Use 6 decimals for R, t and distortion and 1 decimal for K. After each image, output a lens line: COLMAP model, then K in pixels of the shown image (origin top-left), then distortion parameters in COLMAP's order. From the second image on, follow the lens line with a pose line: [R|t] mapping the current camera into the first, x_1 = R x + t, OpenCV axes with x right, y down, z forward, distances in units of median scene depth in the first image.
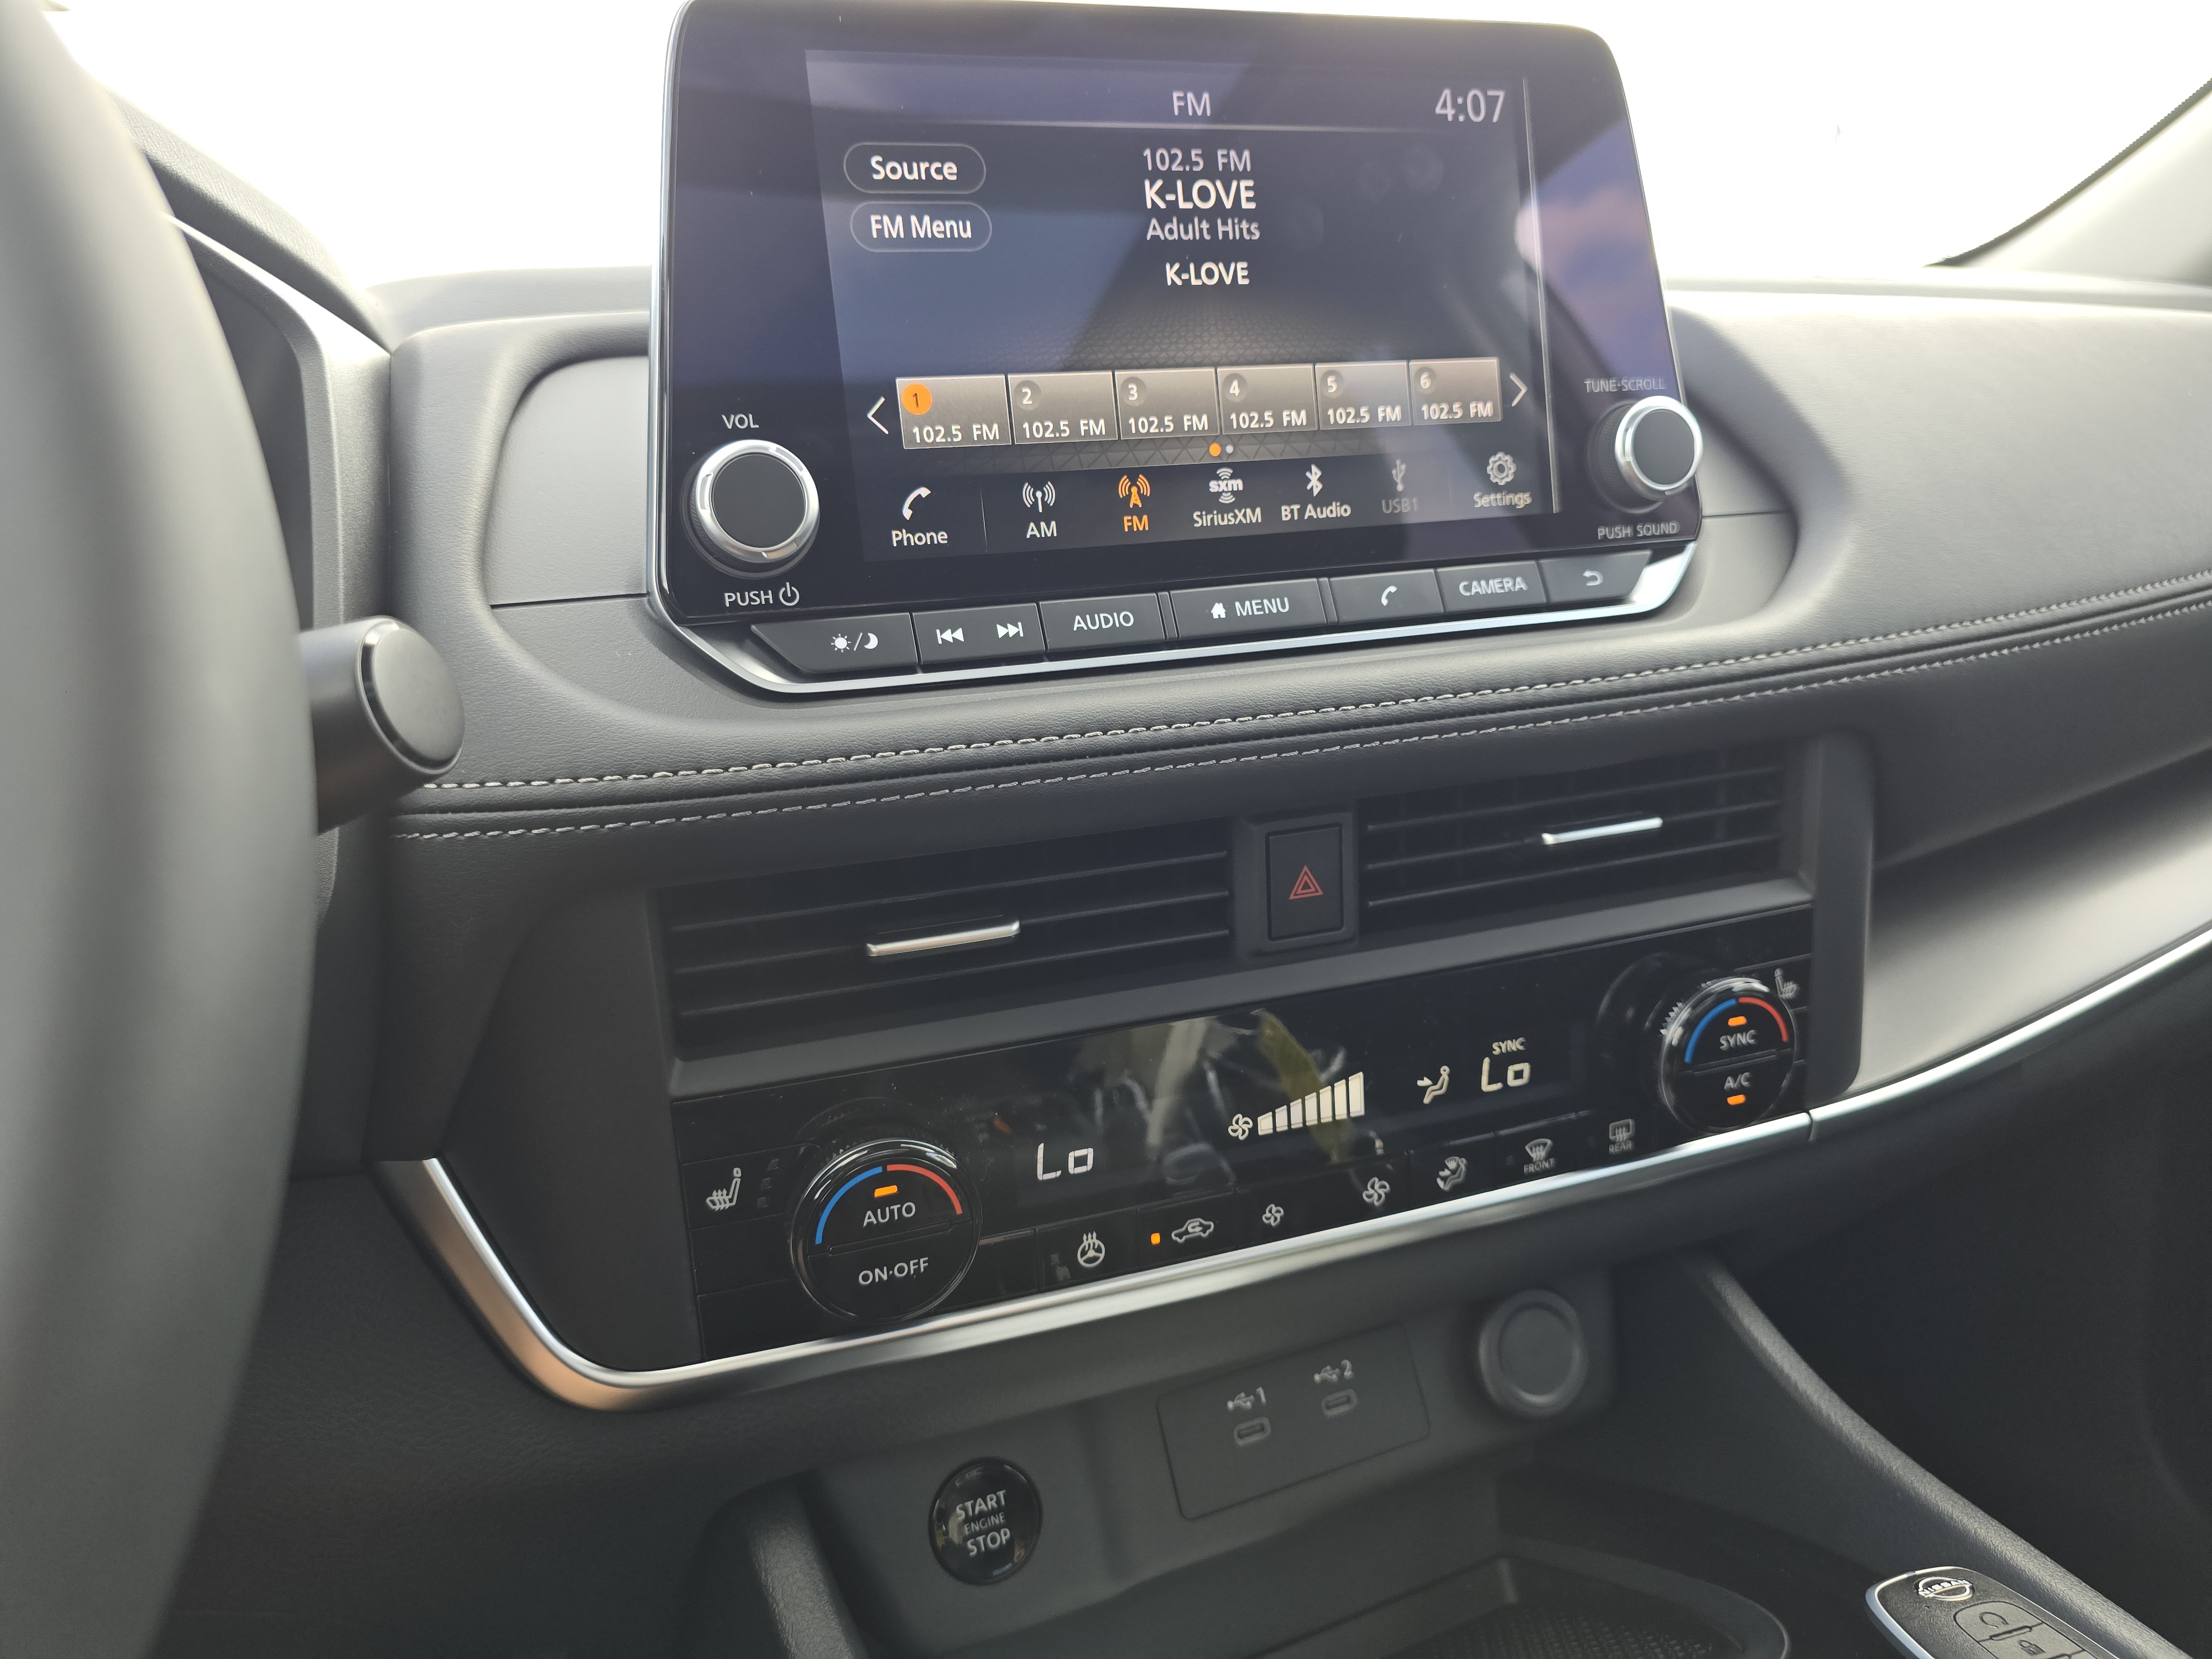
lens RADIAL K [[1763.1, 0, 1106.0], [0, 1763.1, 829.5], [0, 0, 1]] dist [0.076578, -0.000291]
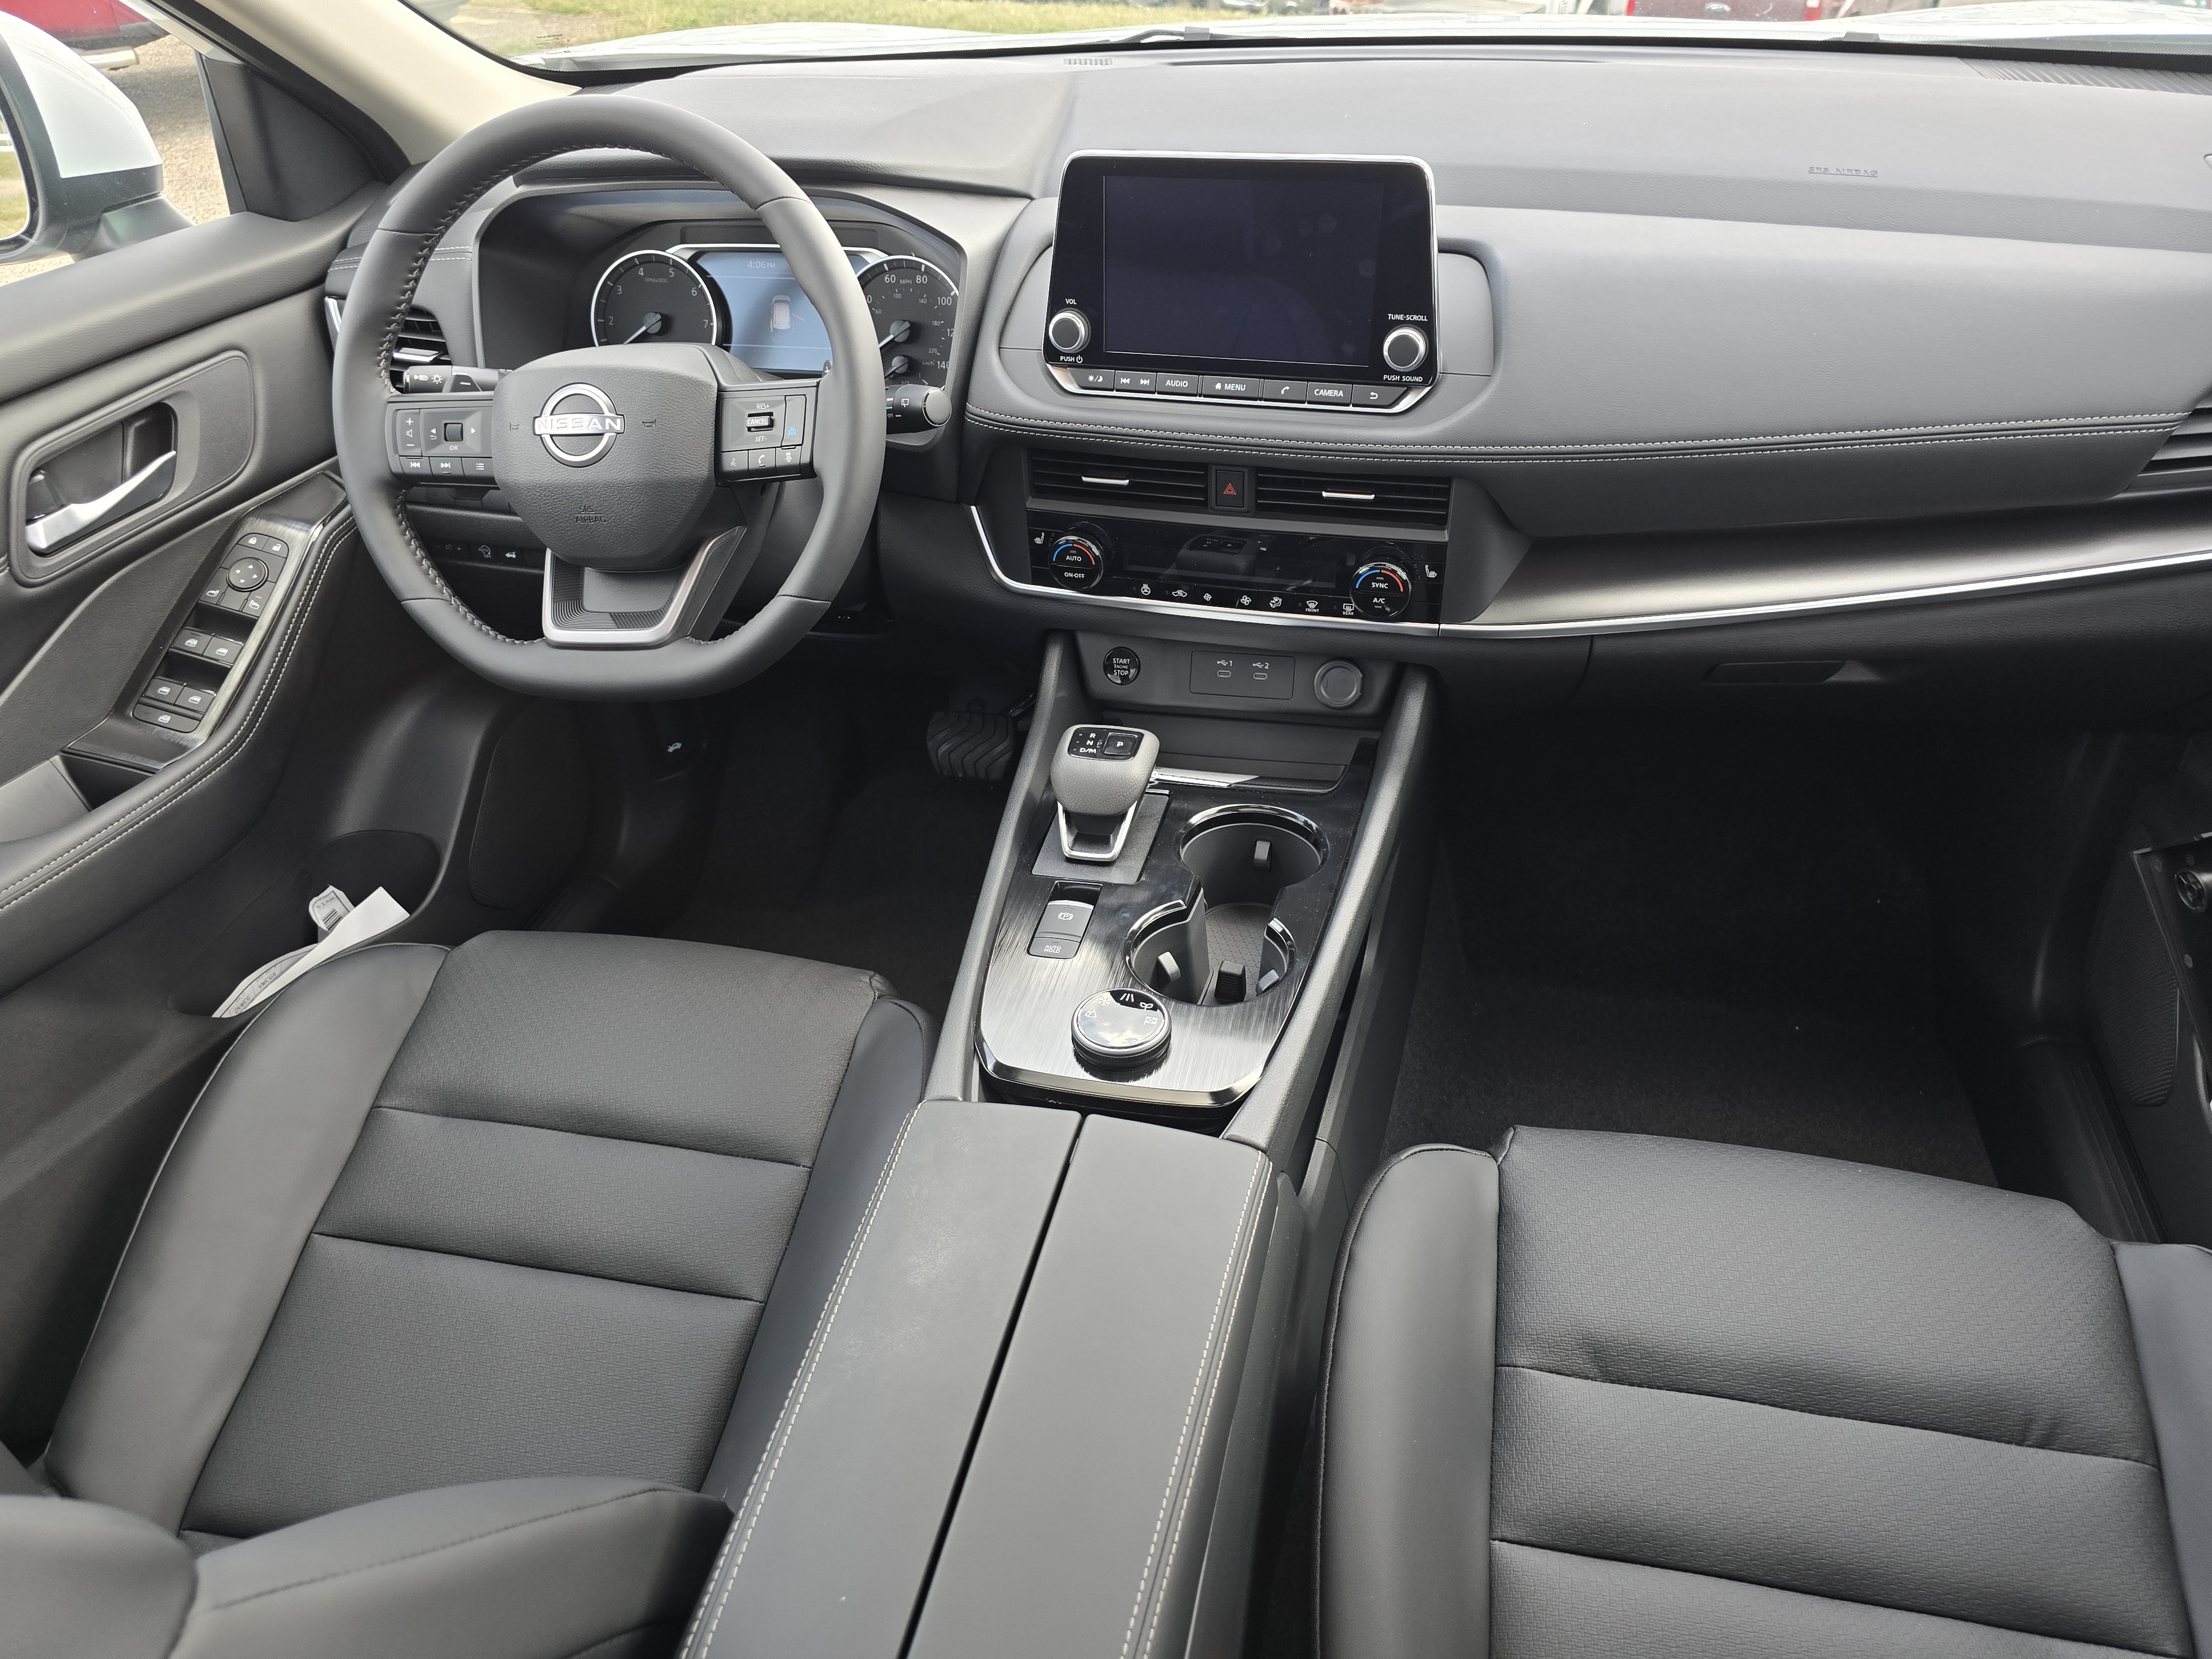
lens RADIAL K [[1763.1, 0, 1106.0], [0, 1763.1, 829.5], [0, 0, 1]] dist [0.076578, -0.000291]
pose [[0.758235, 0.361375, -0.542667, 1.723385], [-0.115390, 0.893577, 0.433826, -0.700373], [0.641689, -0.266324, 0.719240, -1.339921]]
